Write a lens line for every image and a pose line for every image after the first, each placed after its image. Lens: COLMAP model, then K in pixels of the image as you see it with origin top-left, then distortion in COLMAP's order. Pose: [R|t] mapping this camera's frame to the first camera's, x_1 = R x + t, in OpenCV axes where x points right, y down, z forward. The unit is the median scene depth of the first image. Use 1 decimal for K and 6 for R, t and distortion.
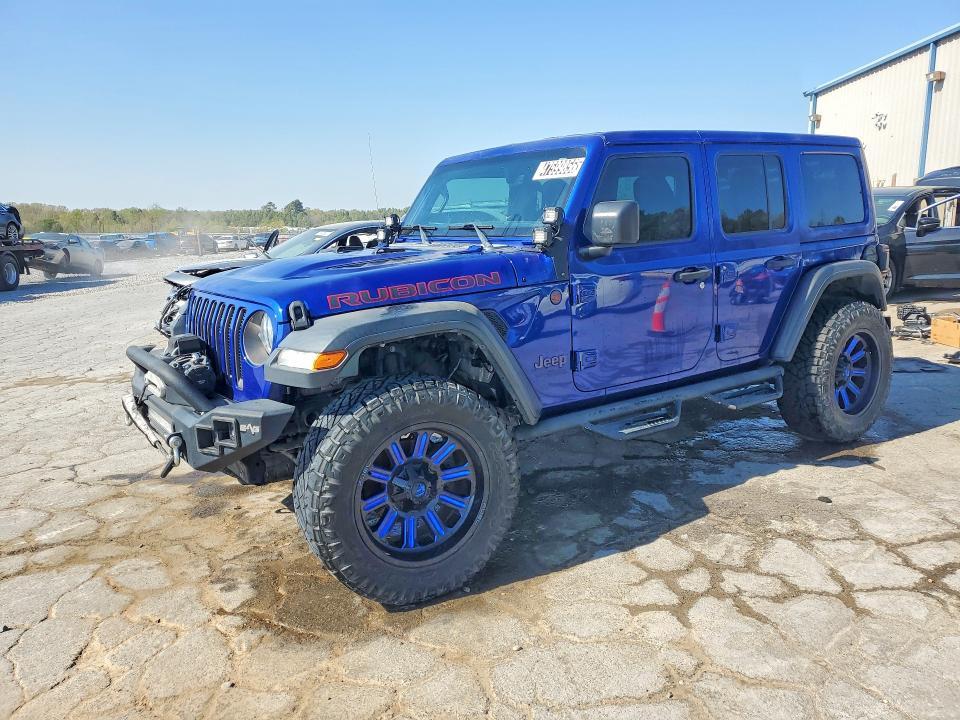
lens RADIAL K [[765.5, 0, 479.2], [0, 765.5, 362.0], [0, 0, 1]] dist [0.032502, 0.005281]
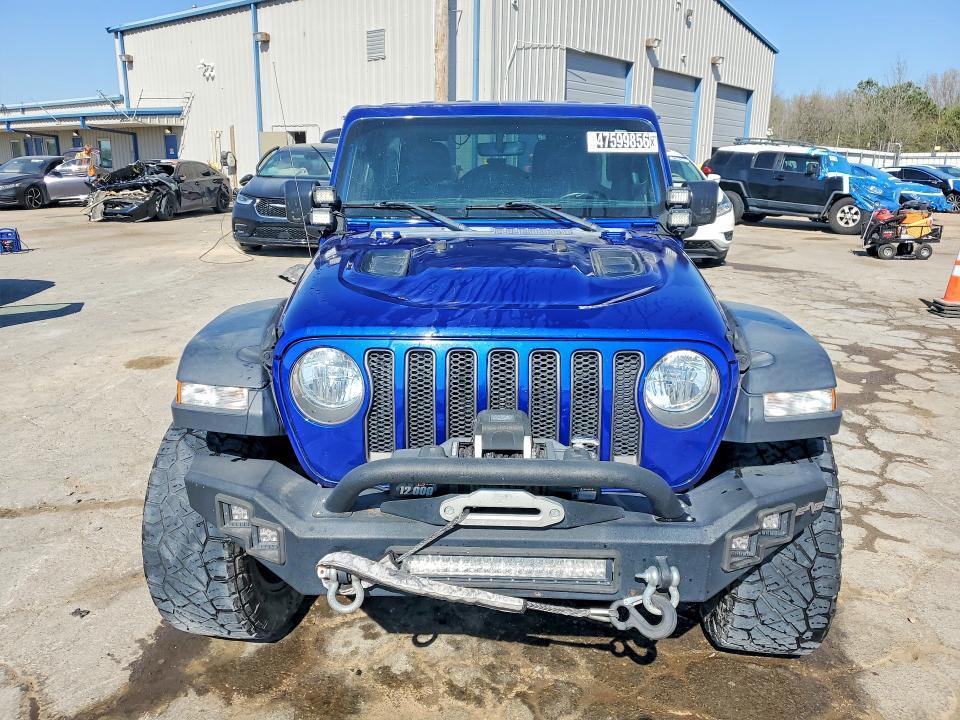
lens RADIAL K [[765.5, 0, 479.3], [0, 765.5, 358.0], [0, 0, 1]] dist [0.032502, 0.005281]
pose [[0.587923, -0.184385, 0.787622, -0.826217], [0.132327, 0.982481, 0.131227, -0.152450], [-0.798020, 0.027072, 0.602022, 0.636949]]
